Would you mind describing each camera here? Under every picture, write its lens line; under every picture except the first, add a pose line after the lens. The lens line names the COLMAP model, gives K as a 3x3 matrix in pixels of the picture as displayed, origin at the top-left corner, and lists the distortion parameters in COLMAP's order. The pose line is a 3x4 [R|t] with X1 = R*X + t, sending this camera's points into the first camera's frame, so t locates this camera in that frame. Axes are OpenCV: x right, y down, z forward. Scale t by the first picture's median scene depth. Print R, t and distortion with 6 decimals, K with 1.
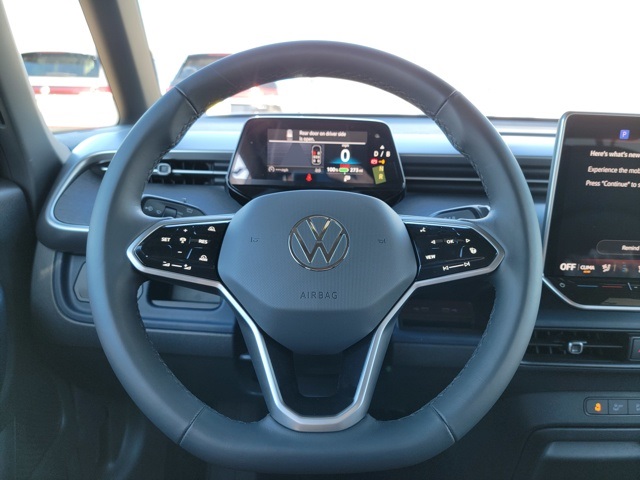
lens RADIAL K [[461.7, 0, 322.7], [0, 461.7, 236.7], [0, 0, 1]] dist [0.023455, -0.002082]
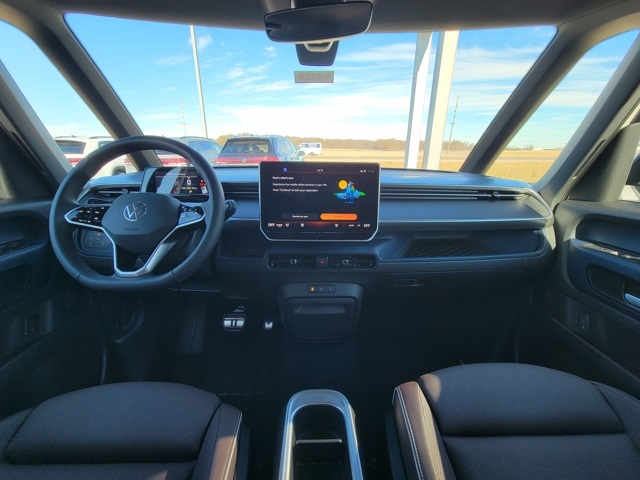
lens RADIAL K [[265.3, 0, 320.0], [0, 265.3, 240.0], [0, 0, 1]] dist [-0.011034, -0.000224]
pose [[0.999693, -0.022271, -0.010864, 0.820754], [0.022241, 0.999748, -0.002895, 0.159379], [0.010926, 0.002653, 0.999937, -0.402925]]
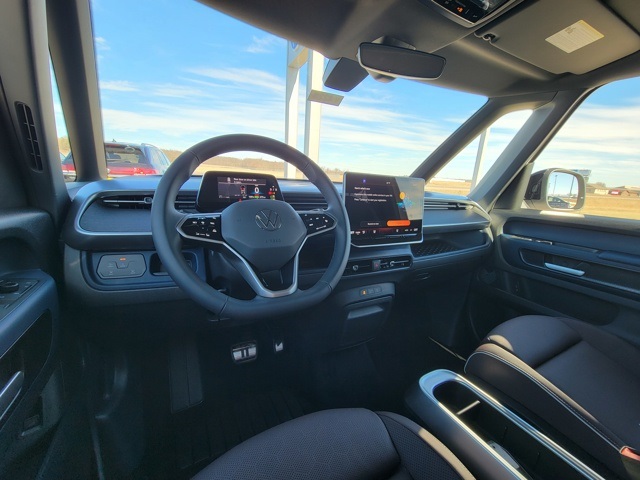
lens RADIAL K [[265.3, 0, 320.0], [0, 265.3, 240.0], [0, 0, 1]] dist [-0.011034, -0.000224]
pose [[0.888621, -0.081680, 0.451310, -0.291538], [0.109430, 0.993354, -0.035685, 0.141343], [-0.445395, 0.081097, 0.891654, -0.218026]]
